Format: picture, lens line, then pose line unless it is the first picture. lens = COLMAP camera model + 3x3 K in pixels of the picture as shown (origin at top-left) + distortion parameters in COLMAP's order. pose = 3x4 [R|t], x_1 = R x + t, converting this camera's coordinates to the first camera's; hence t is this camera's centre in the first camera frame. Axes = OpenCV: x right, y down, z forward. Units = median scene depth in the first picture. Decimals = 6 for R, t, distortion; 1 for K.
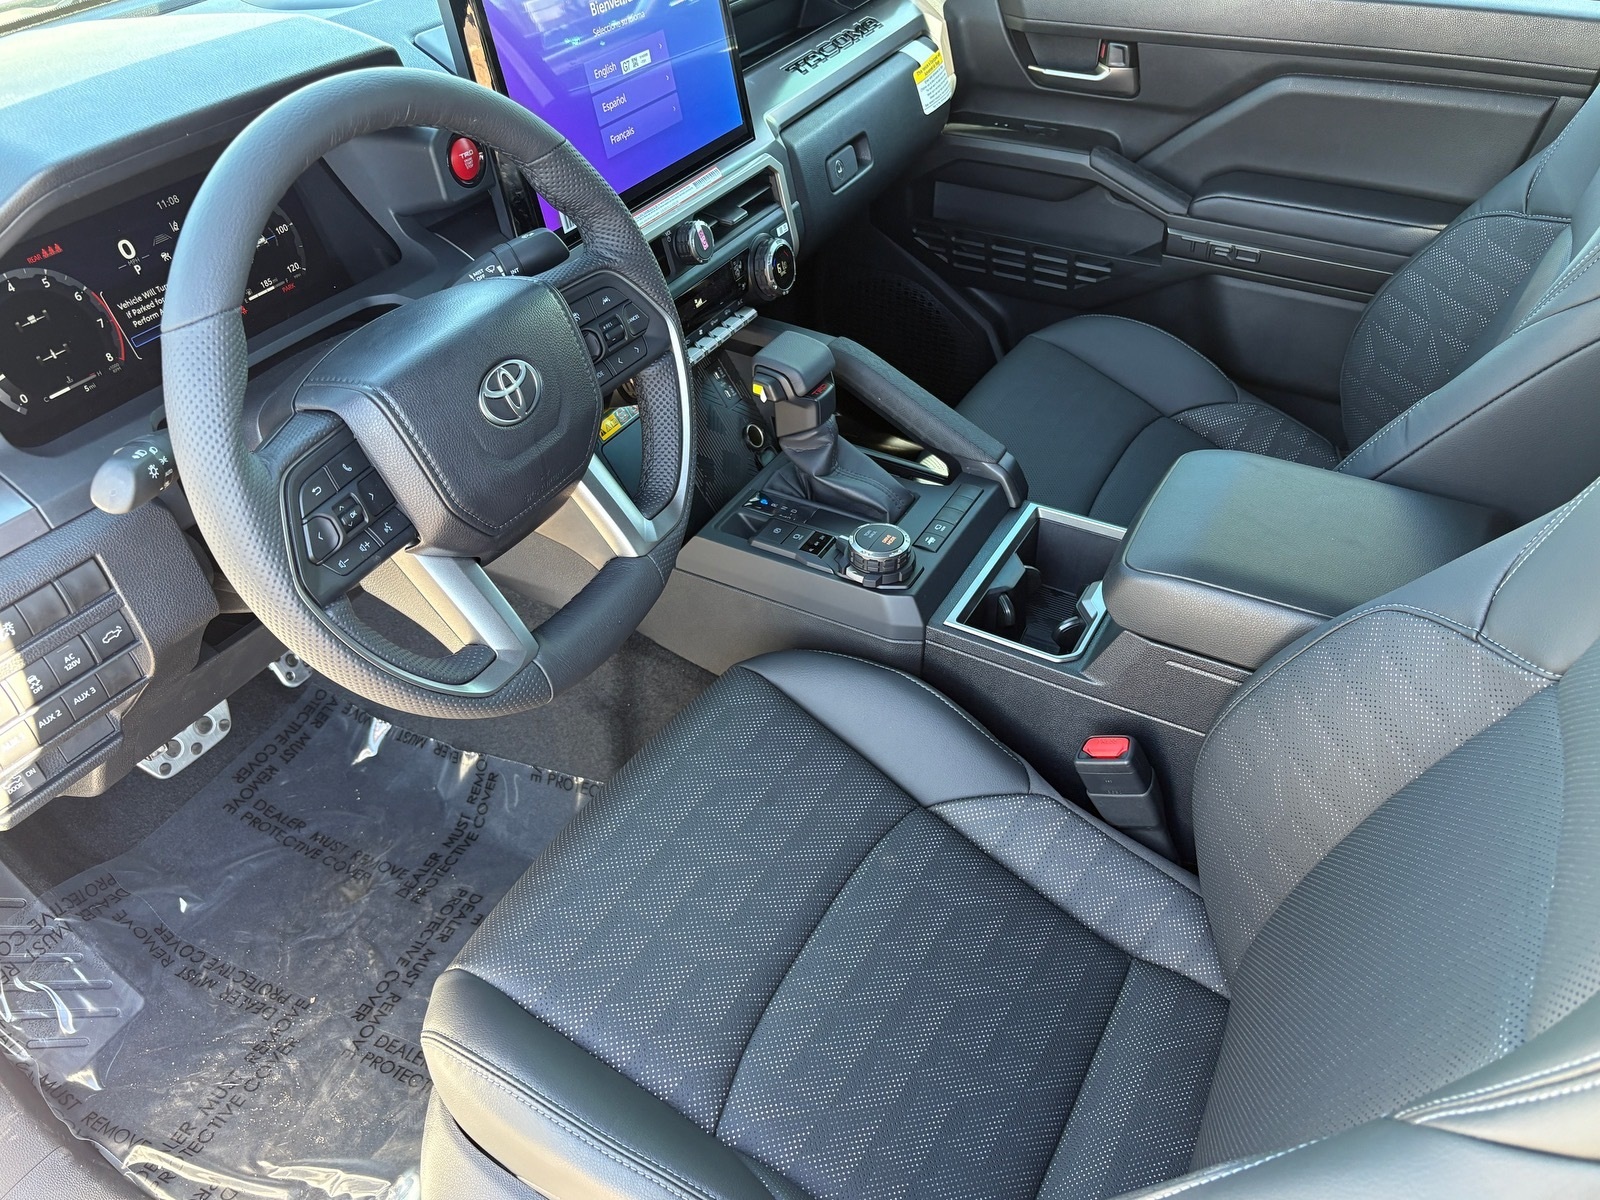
lens RADIAL K [[1295.7, 0, 800.0], [0, 1295.7, 600.0], [0, 0, 1]] dist [0.024287, -0.002821]
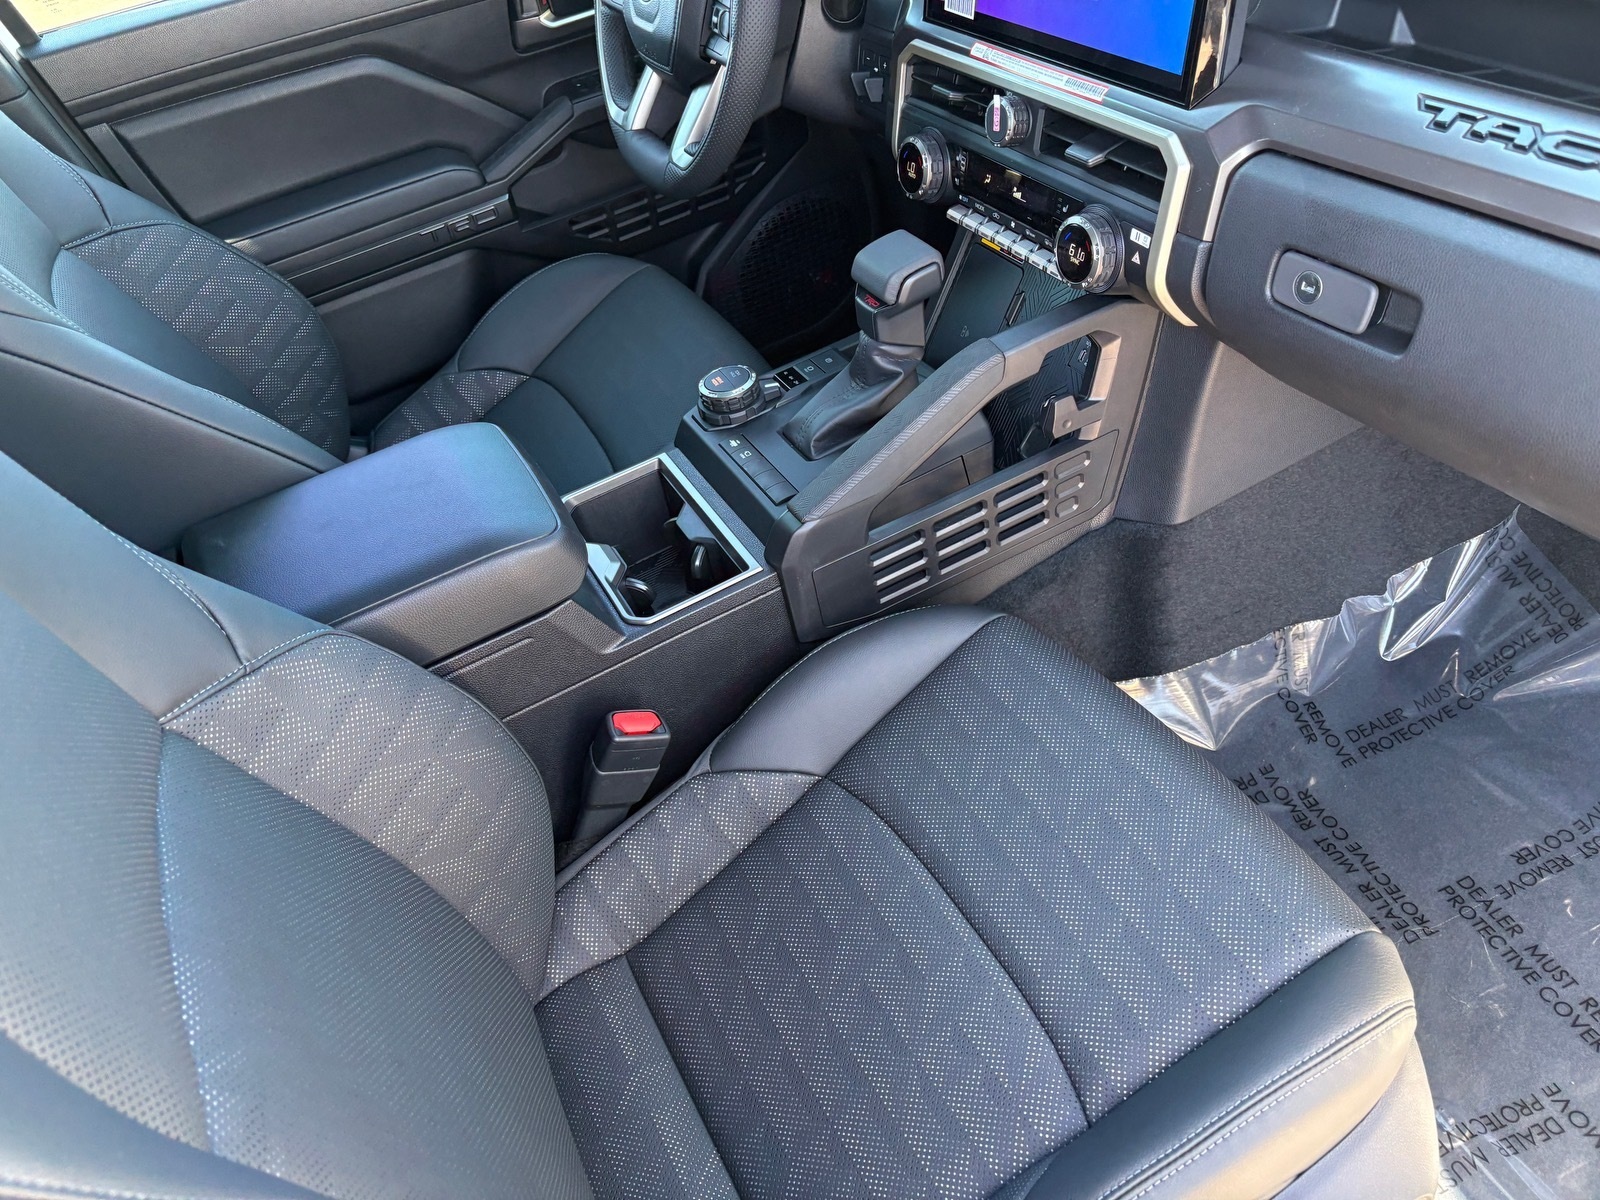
lens RADIAL K [[1199.2, 0, 800.0], [0, 1199.2, 600.0], [0, 0, 1]] dist [-0.001311, -0.005699]
pose [[-0.549125, 0.631878, -0.546985, 0.581782], [-0.355775, 0.415485, 0.837136, -0.697177], [0.756232, 0.654296, -0.003347, 1.008749]]
